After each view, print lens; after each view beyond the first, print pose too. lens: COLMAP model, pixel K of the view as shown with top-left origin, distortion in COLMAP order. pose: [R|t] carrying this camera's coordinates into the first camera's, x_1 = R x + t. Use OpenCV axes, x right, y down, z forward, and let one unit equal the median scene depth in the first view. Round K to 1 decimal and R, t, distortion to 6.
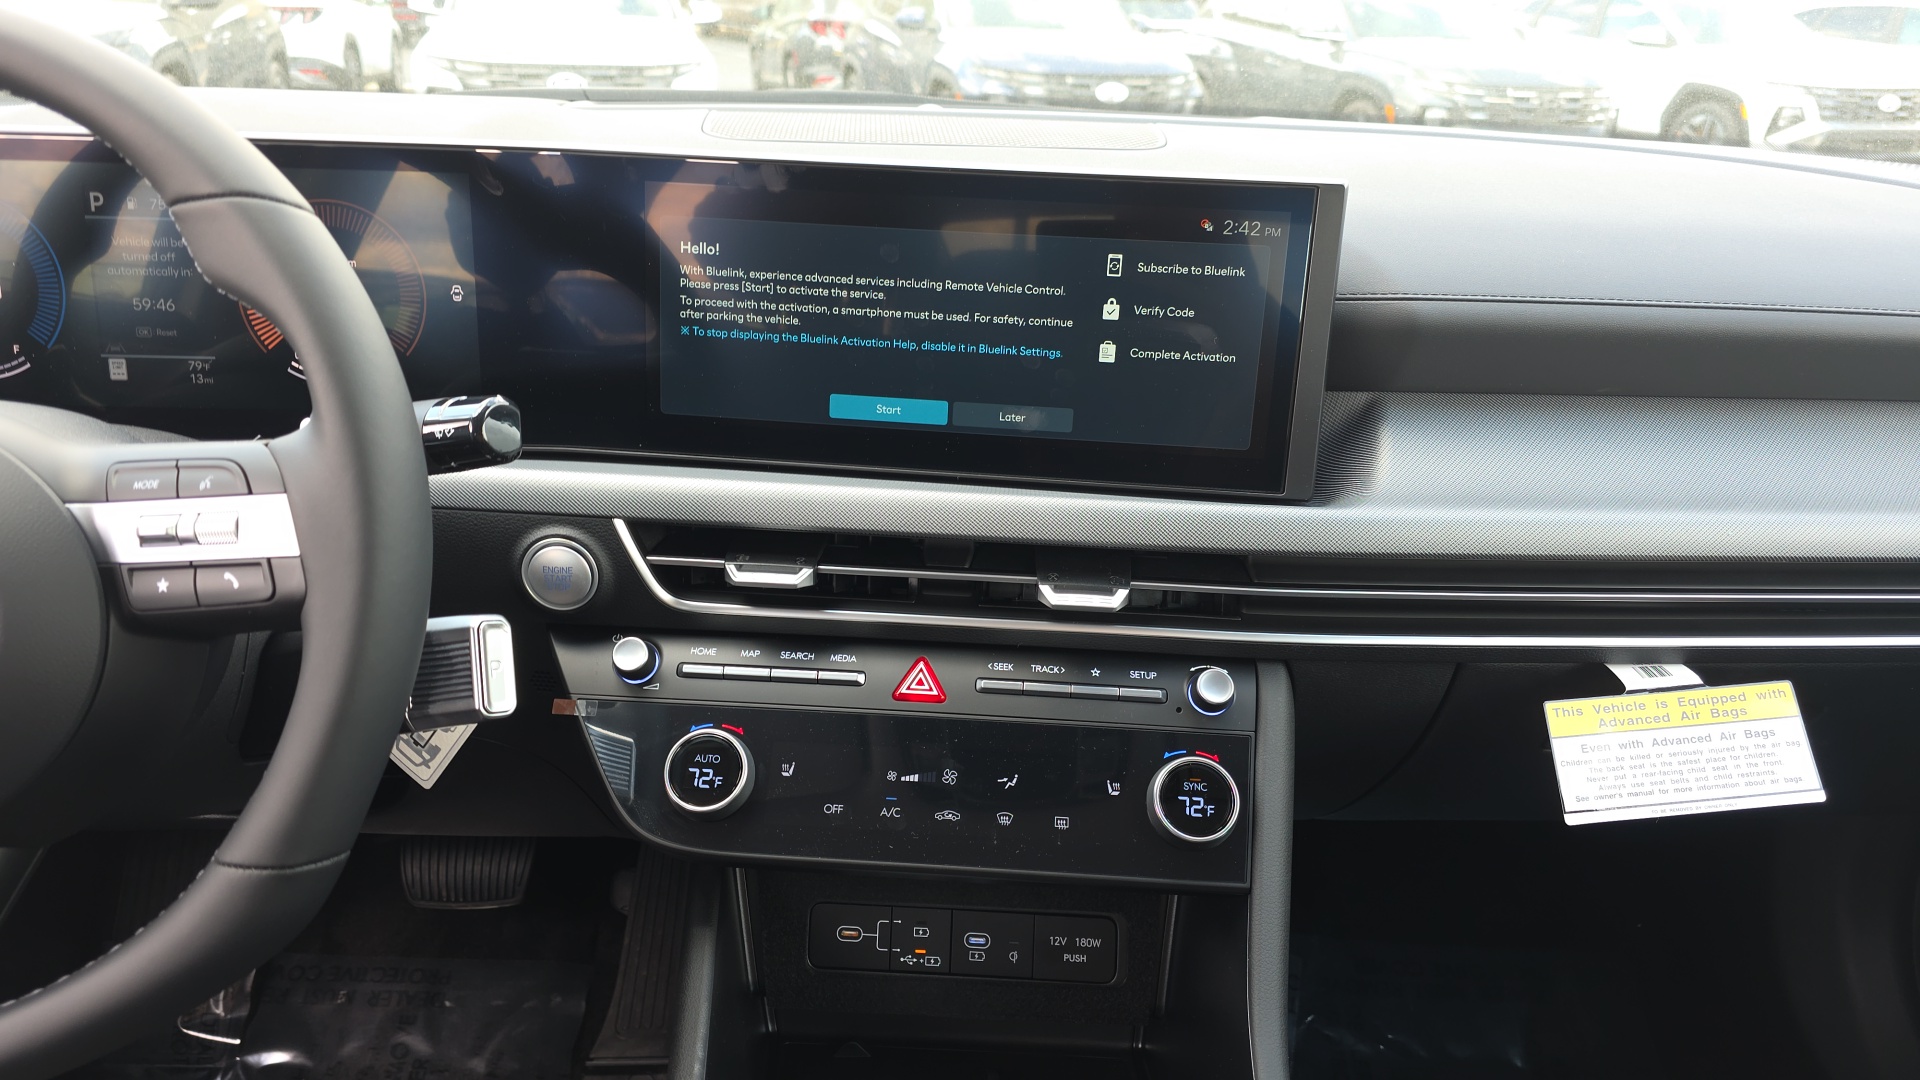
lens RADIAL K [[1300.0, 0, 943.7], [0, 1300.0, 530.3], [0, 0, 1]] dist [0.113473, -0.166393]
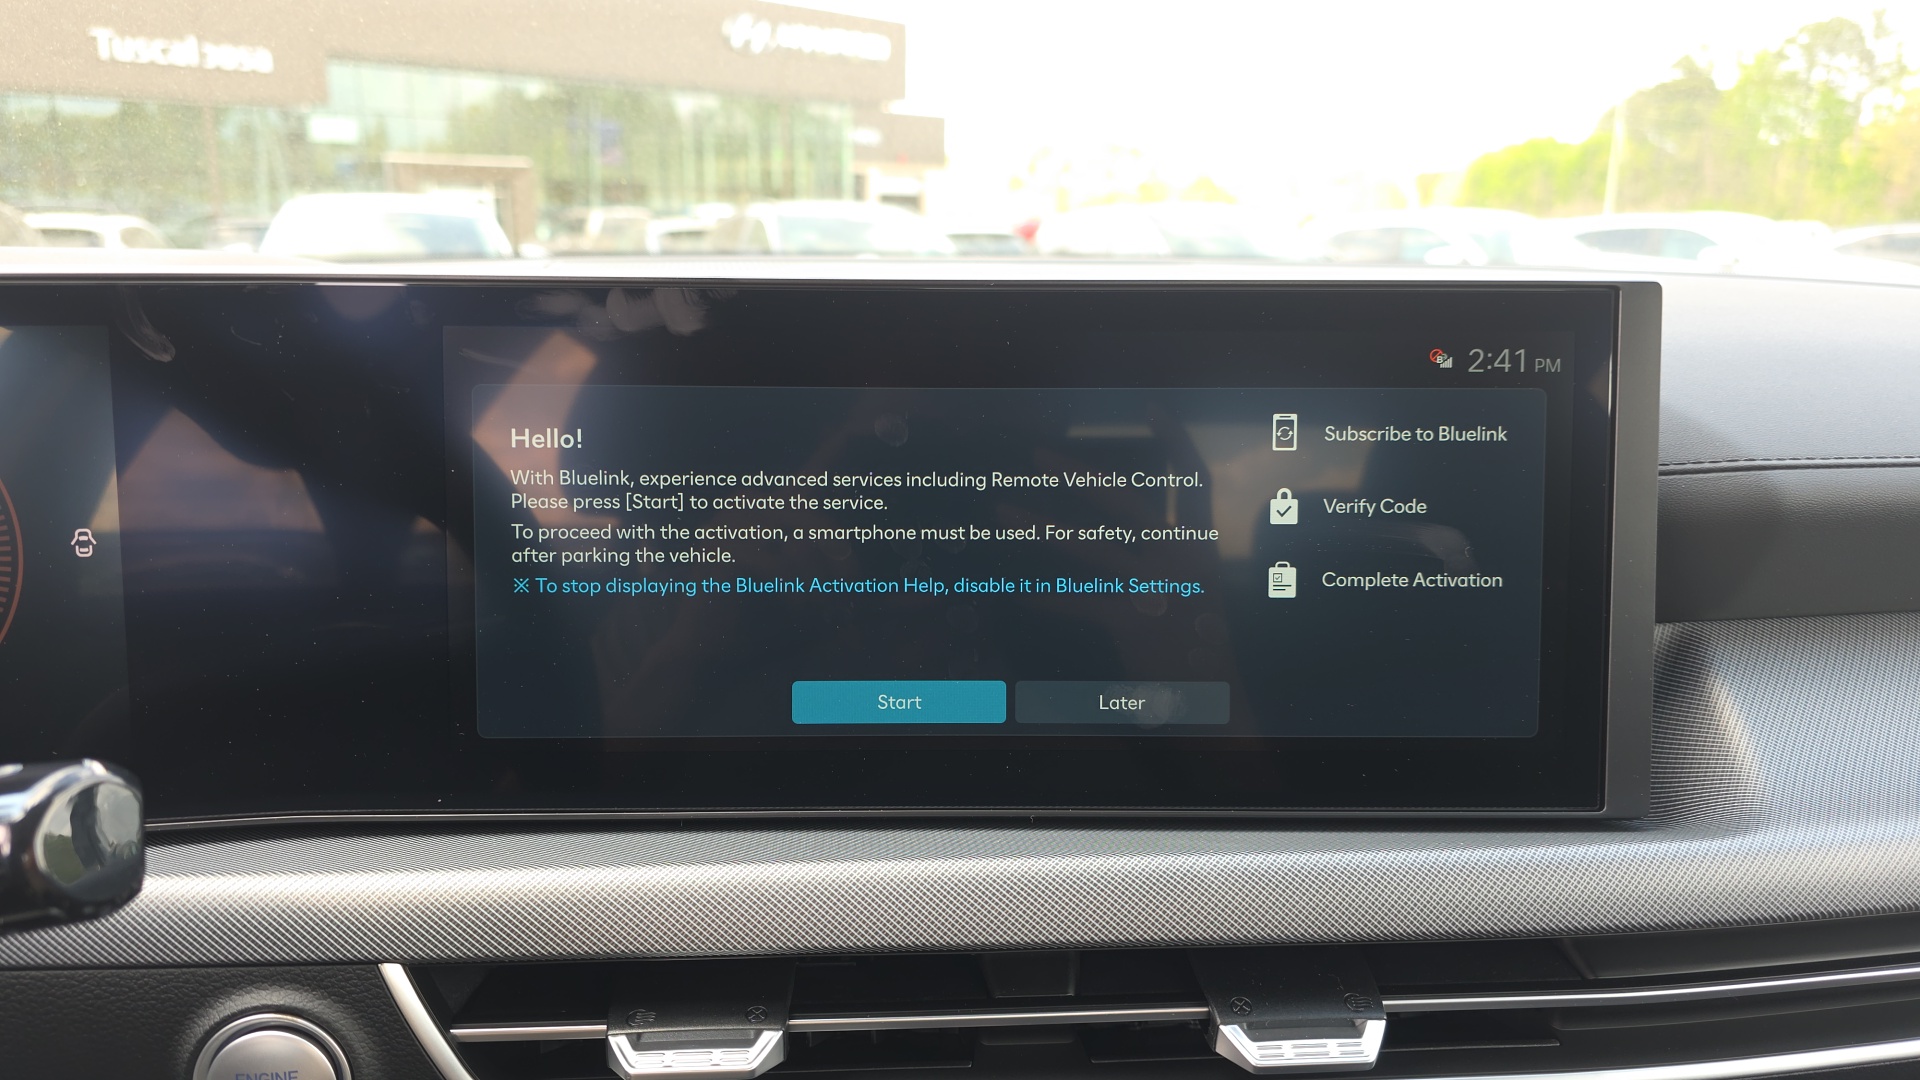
lens RADIAL K [[1382.1, 0, 954.8], [0, 1382.1, 533.0], [0, 0, 1]] dist [0.101848, -0.165231]
pose [[0.991884, -0.052425, 0.115833, -0.085333], [0.071007, 0.984128, -0.162635, -0.067554], [-0.105468, 0.169540, 0.979864, 0.410873]]
